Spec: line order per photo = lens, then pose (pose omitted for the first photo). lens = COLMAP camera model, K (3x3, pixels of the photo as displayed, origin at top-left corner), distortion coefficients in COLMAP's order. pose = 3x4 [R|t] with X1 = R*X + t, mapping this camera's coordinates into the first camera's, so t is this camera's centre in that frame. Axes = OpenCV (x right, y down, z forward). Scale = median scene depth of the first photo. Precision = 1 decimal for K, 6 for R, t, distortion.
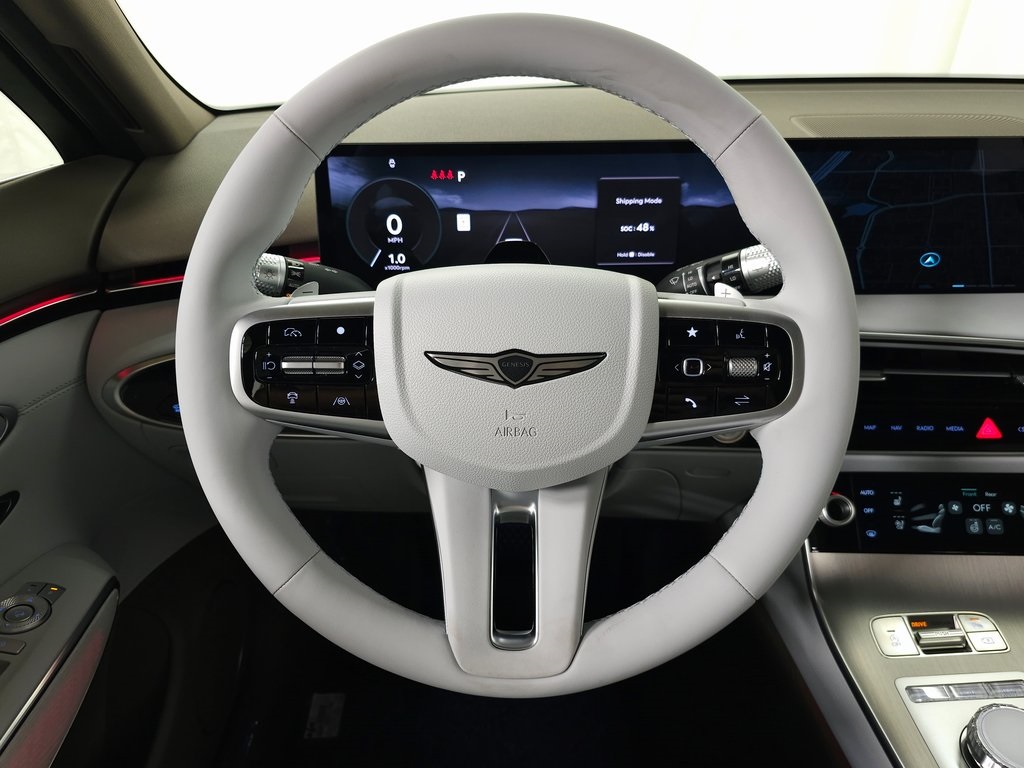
lens RADIAL K [[664.7, 0, 512.0], [0, 664.7, 384.0], [0, 0, 1]] dist [0.004633, -0.026856]
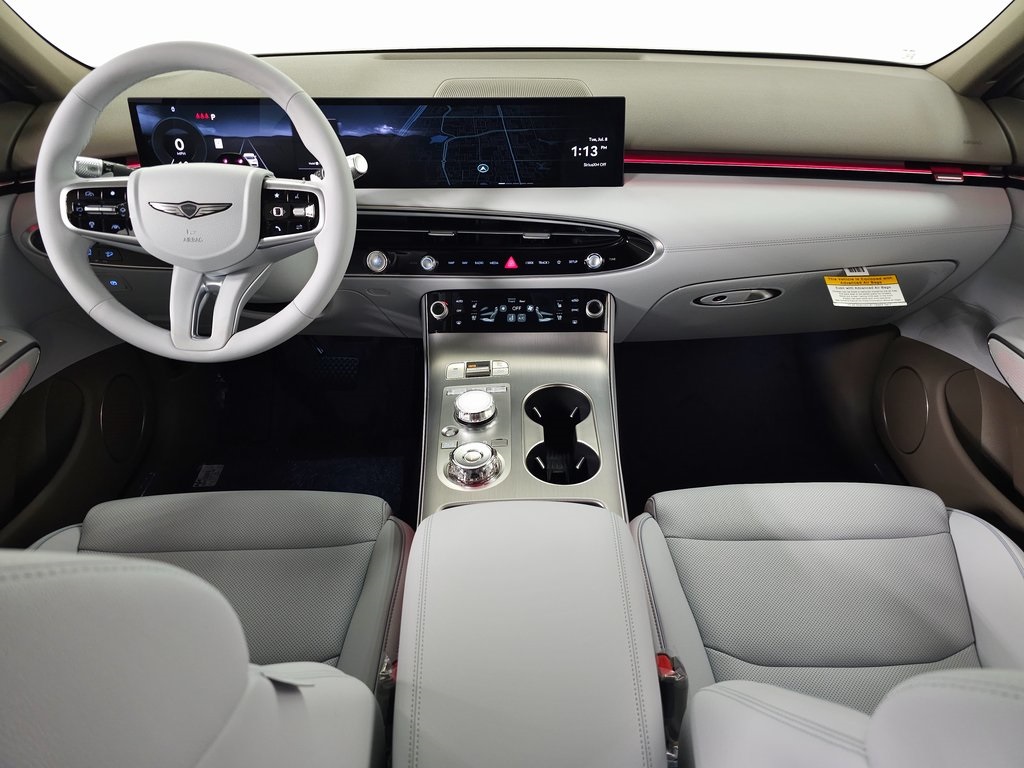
lens RADIAL K [[616.4, 0, 512.0], [0, 616.4, 384.0], [0, 0, 1]] dist [0.002418, -0.016975]
pose [[0.999257, -0.000346, 0.038531, 0.667089], [-0.004338, 0.992594, 0.121400, 0.198788], [-0.038288, -0.121477, 0.991855, -0.768099]]
